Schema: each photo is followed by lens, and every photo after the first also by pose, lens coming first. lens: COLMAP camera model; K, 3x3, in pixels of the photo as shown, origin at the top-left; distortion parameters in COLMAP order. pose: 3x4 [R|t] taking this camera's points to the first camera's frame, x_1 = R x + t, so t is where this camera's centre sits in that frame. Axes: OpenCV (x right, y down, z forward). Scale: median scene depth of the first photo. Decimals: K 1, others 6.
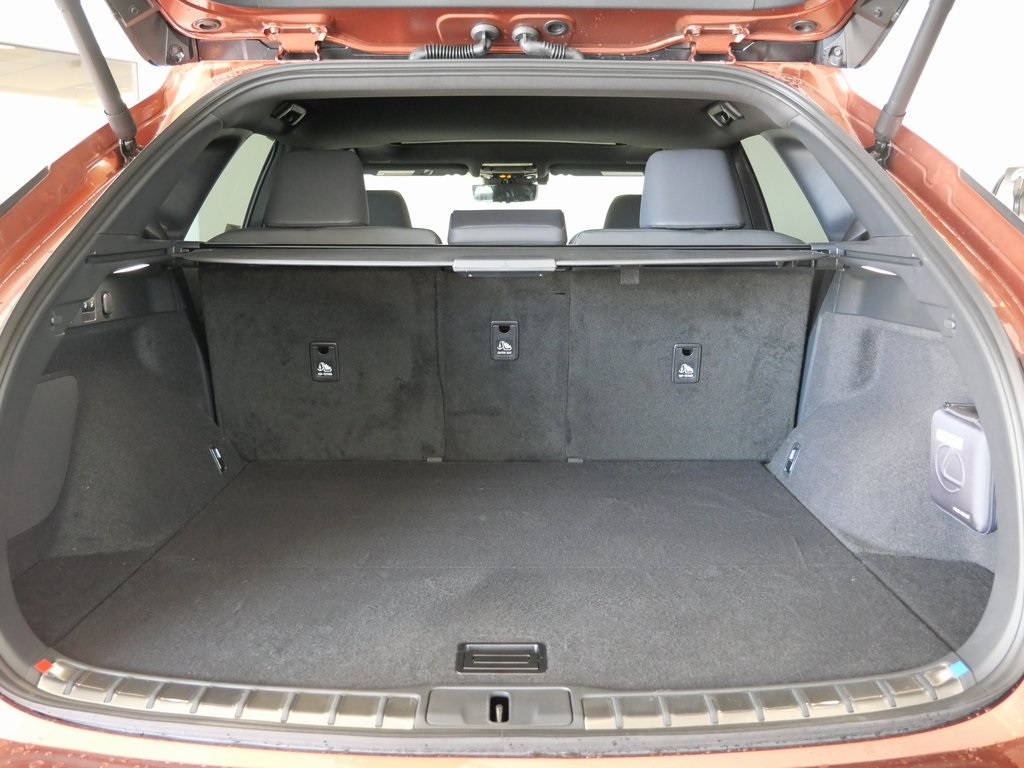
lens RADIAL K [[982.3, 0, 512.0], [0, 982.3, 384.0], [0, 0, 1]] dist [0.025849, -0.001395]
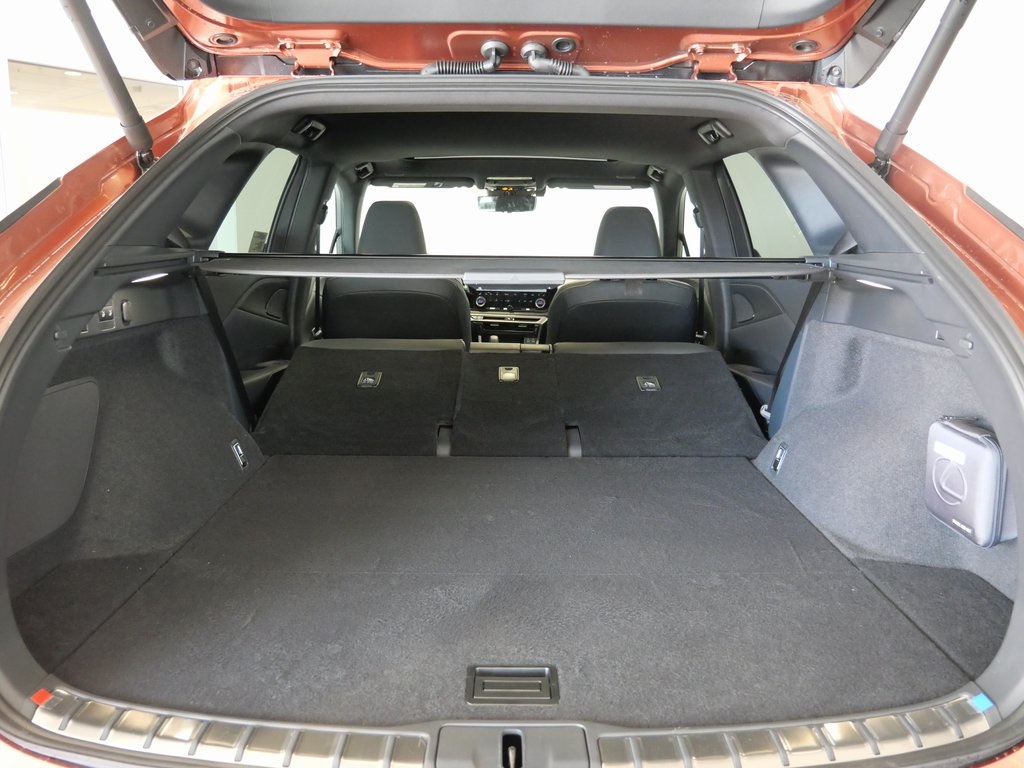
lens RADIAL K [[824.7, 0, 512.0], [0, 824.7, 384.0], [0, 0, 1]] dist [0.001127, -0.000753]
pose [[0.999967, 0.005858, 0.005593, -0.012910], [-0.005995, 0.999674, 0.024822, -0.030639], [-0.005445, -0.024855, 0.999676, 0.138469]]
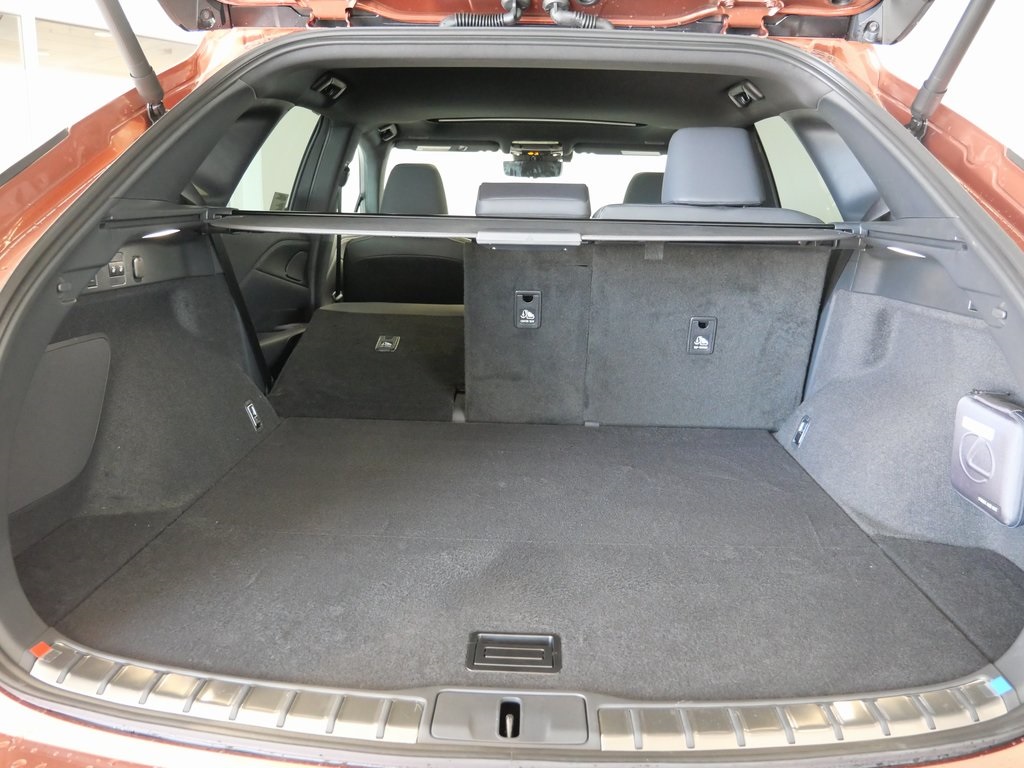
lens RADIAL K [[824.7, 0, 512.0], [0, 824.7, 384.0], [0, 0, 1]] dist [0.001127, -0.000753]
pose [[0.999307, 0.026424, -0.026211, 0.000973], [-0.024793, 0.997847, 0.060718, -0.023741], [0.027759, -0.060027, 0.997811, 0.157118]]
